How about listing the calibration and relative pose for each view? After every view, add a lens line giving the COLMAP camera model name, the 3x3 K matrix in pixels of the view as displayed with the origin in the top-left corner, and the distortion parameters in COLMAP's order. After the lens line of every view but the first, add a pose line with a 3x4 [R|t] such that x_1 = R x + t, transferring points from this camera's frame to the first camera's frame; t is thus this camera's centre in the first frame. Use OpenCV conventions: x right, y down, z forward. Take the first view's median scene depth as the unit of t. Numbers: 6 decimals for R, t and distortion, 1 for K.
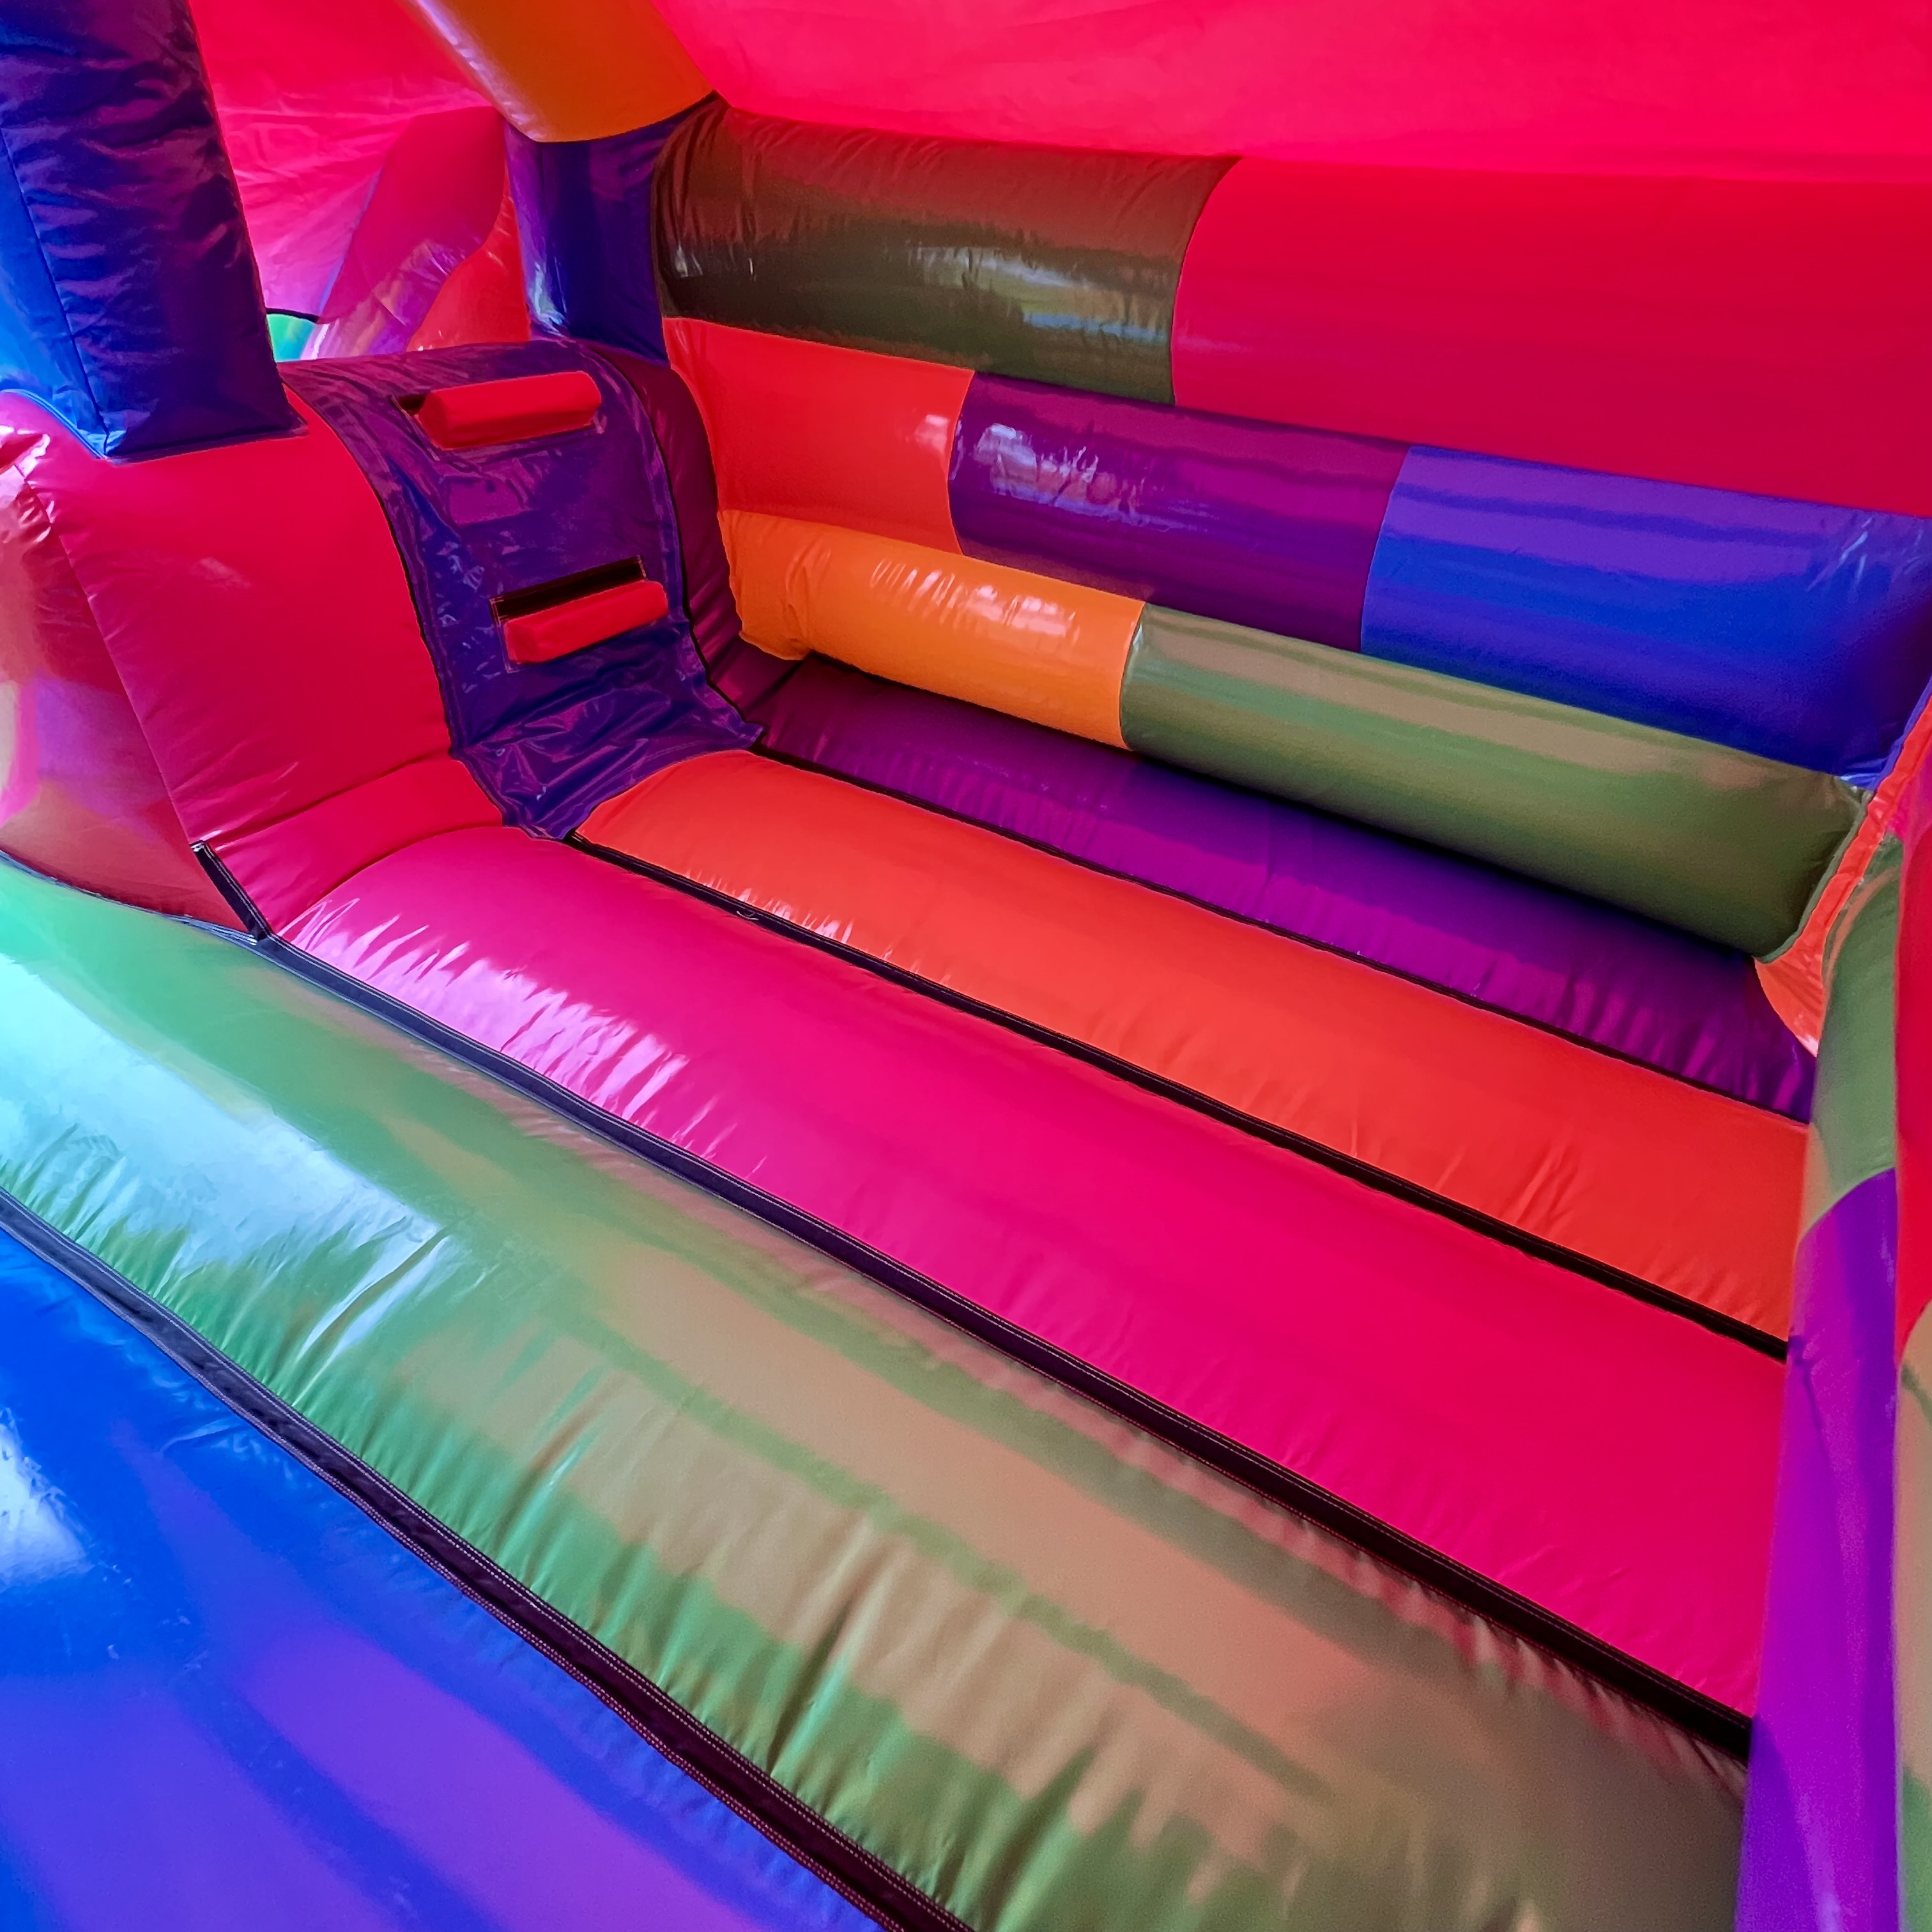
lens RADIAL K [[1248.7, 0, 966.0], [0, 1248.7, 966.0], [0, 0, 1]] dist [-0.000459, -0.000966]
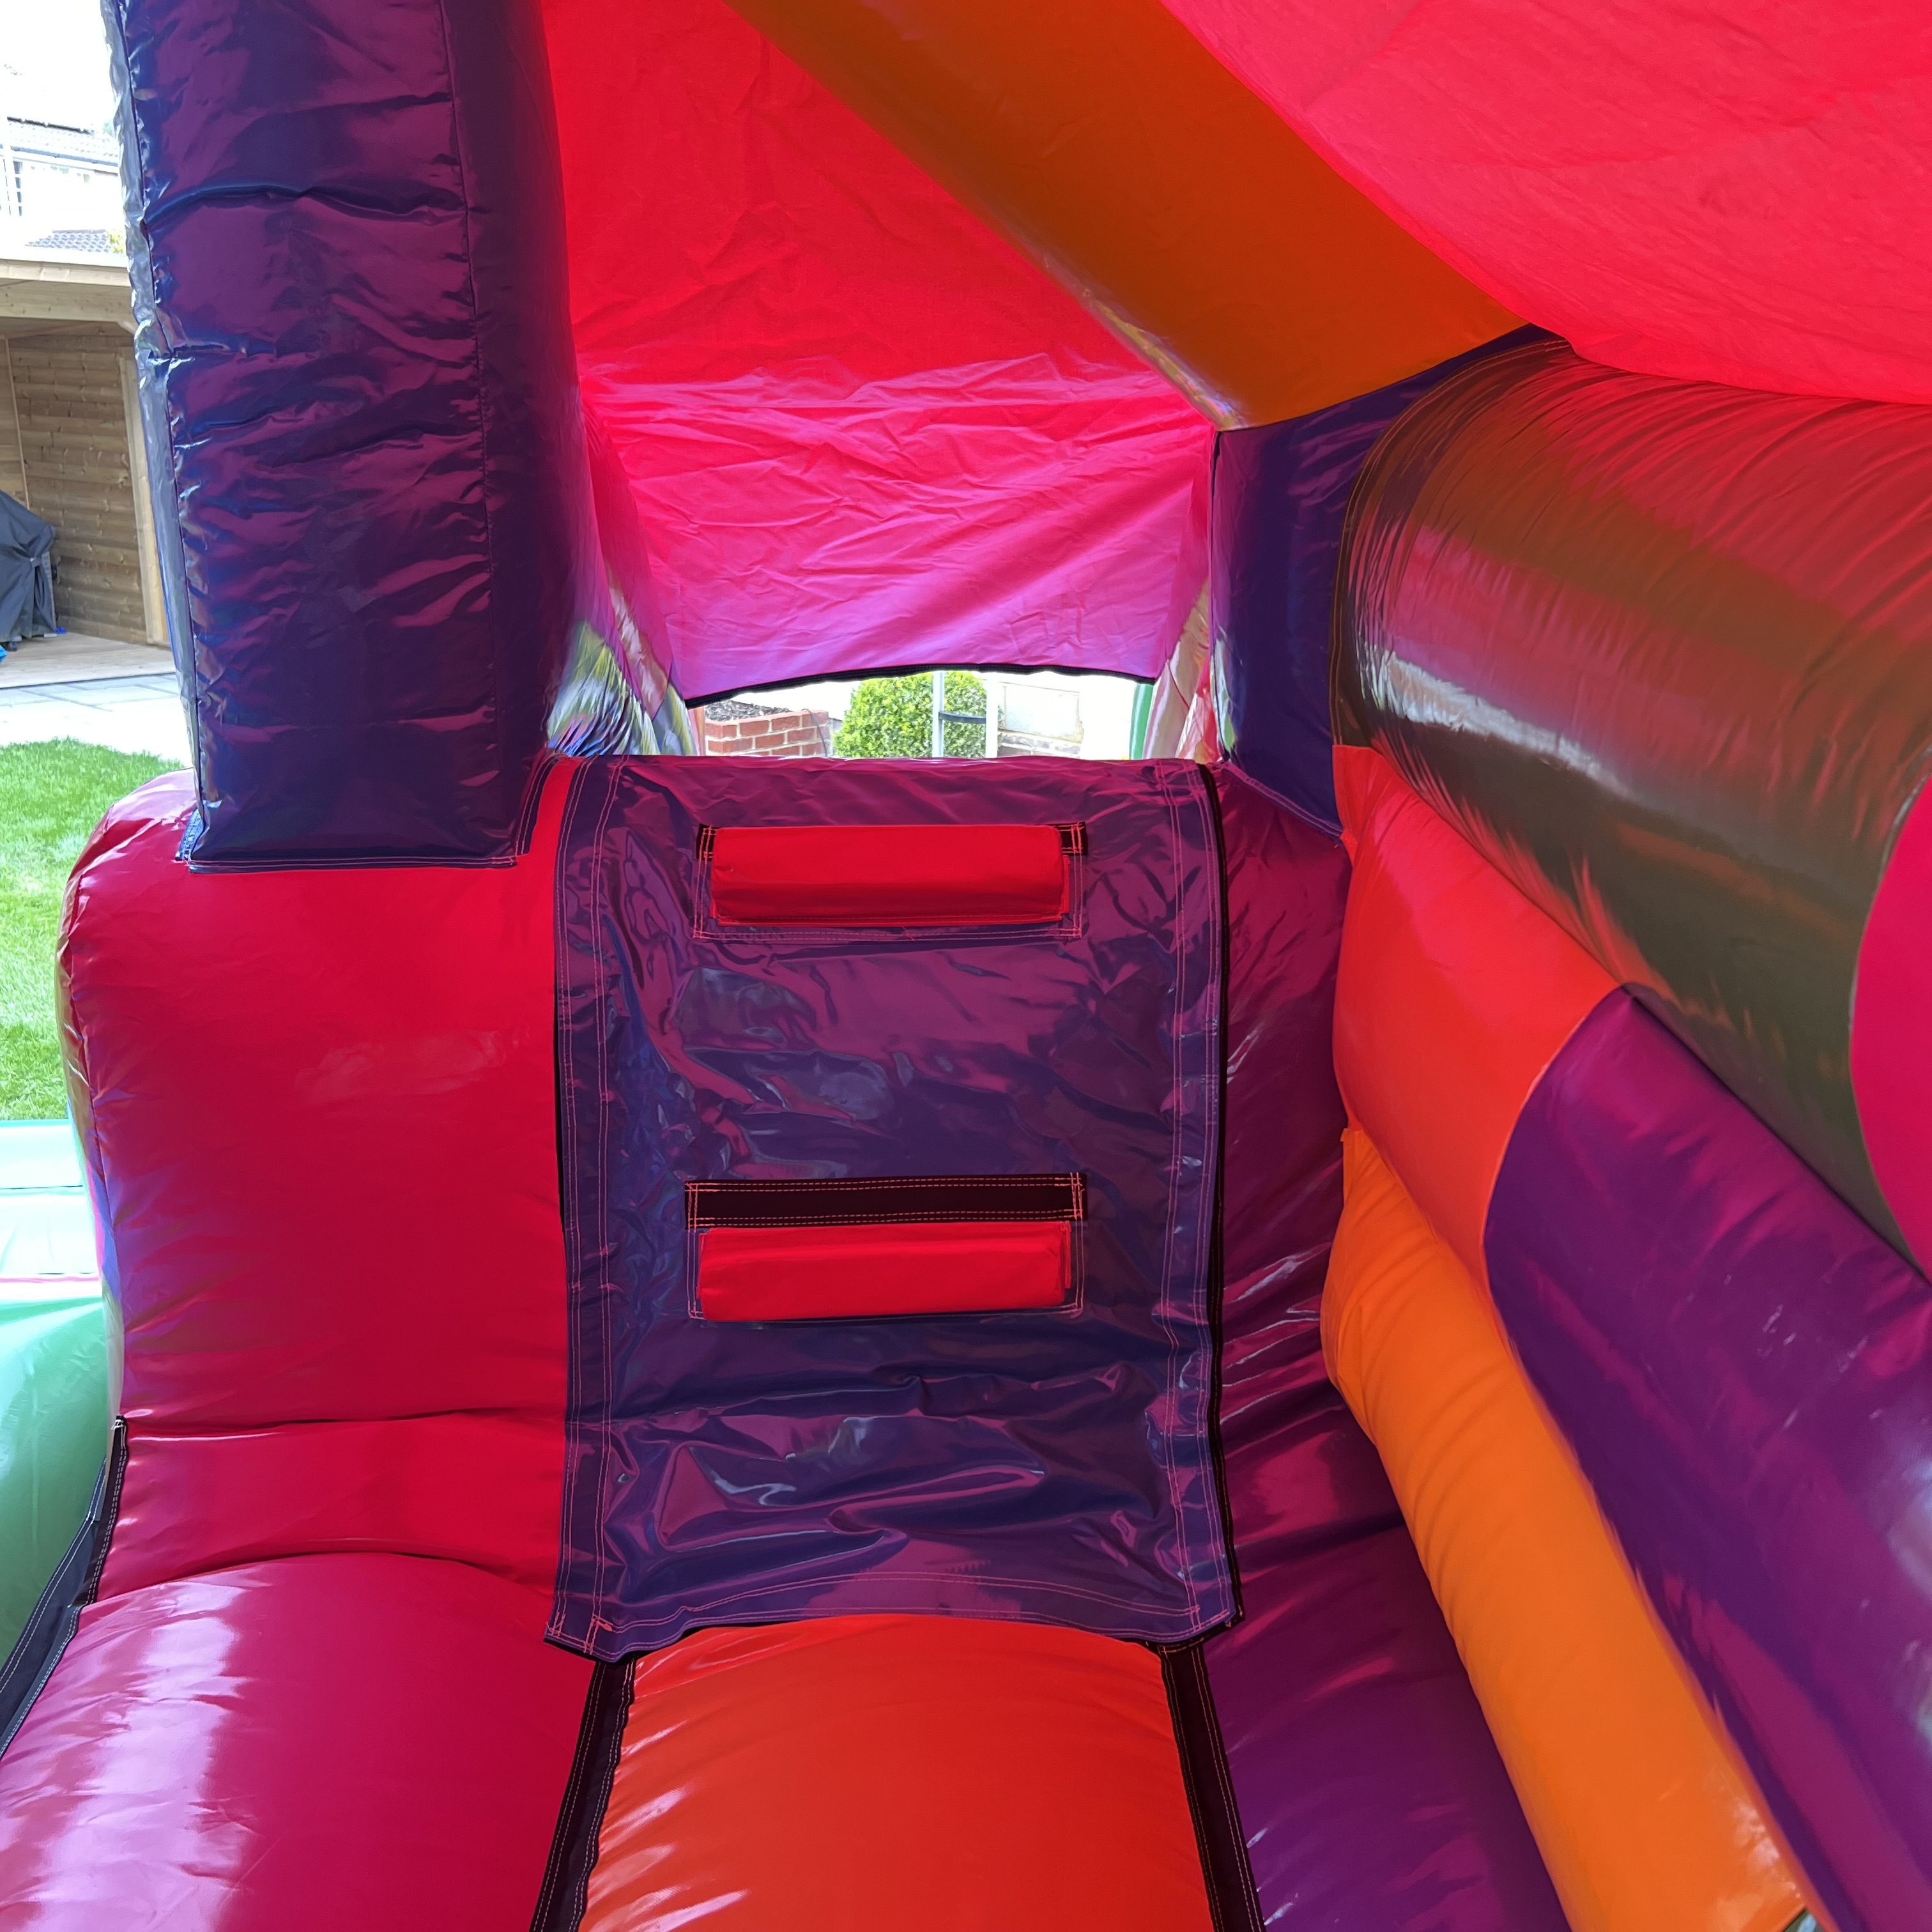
lens RADIAL K [[1954.0, 0, 941.9], [0, 1954.0, 975.1], [0, 0, 1]] dist [0.070980, -0.125737]
pose [[0.558264, 0.184089, -0.808982, 0.322352], [-0.430827, 0.897625, -0.093046, -0.321056], [0.709034, 0.400476, 0.580422, 0.517678]]
